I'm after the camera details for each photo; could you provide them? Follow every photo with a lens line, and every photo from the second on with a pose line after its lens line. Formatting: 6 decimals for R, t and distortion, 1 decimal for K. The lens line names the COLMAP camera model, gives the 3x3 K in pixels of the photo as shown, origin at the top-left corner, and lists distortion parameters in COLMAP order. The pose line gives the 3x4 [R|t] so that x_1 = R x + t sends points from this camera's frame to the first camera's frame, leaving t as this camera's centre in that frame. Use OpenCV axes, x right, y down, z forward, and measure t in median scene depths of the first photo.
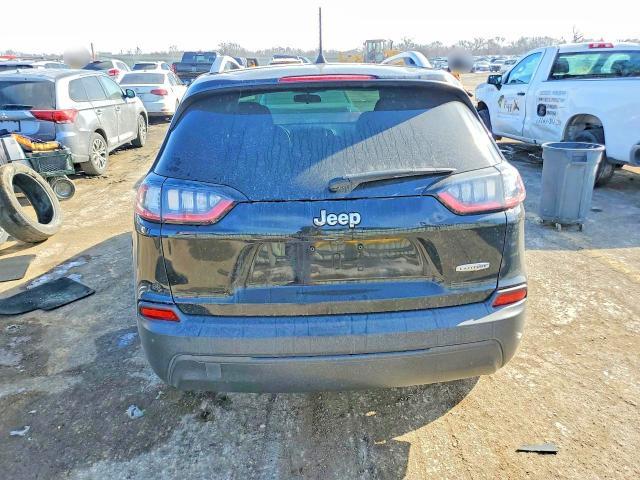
lens RADIAL K [[496.7, 0, 320.4], [0, 496.7, 237.2], [0, 0, 1]] dist [0.006009, 0.005351]
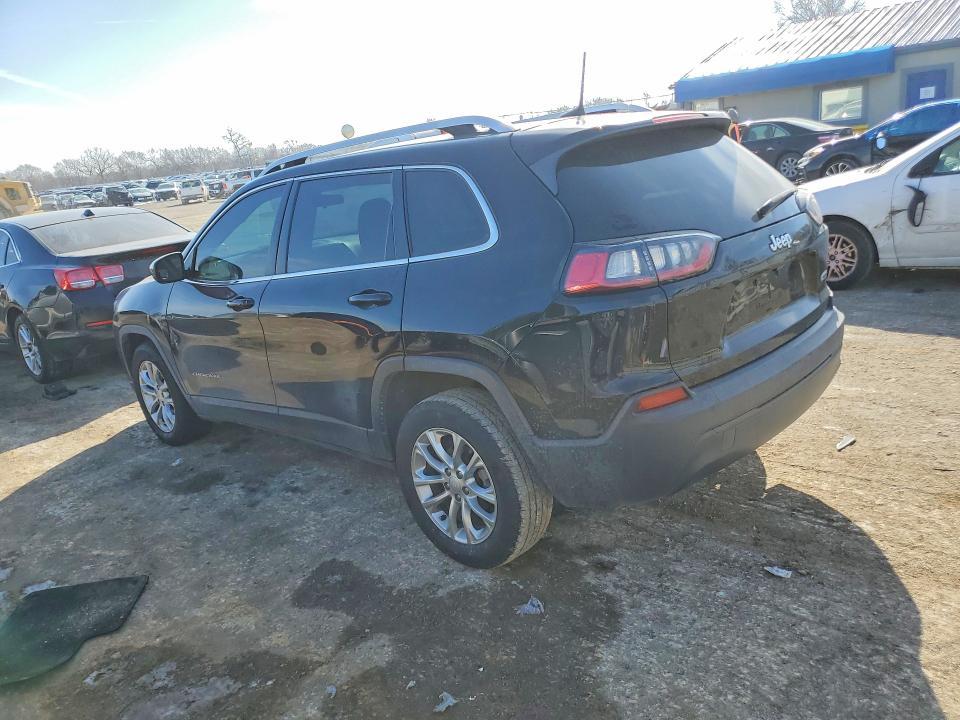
lens RADIAL K [[745.1, 0, 480.9], [0, 745.1, 363.1], [0, 0, 1]] dist [0.006009, 0.005351]
pose [[0.734797, -0.250129, 0.630484, -1.051597], [0.316327, 0.948619, 0.007678, -0.003968], [-0.600009, 0.193797, 0.776165, 0.172156]]
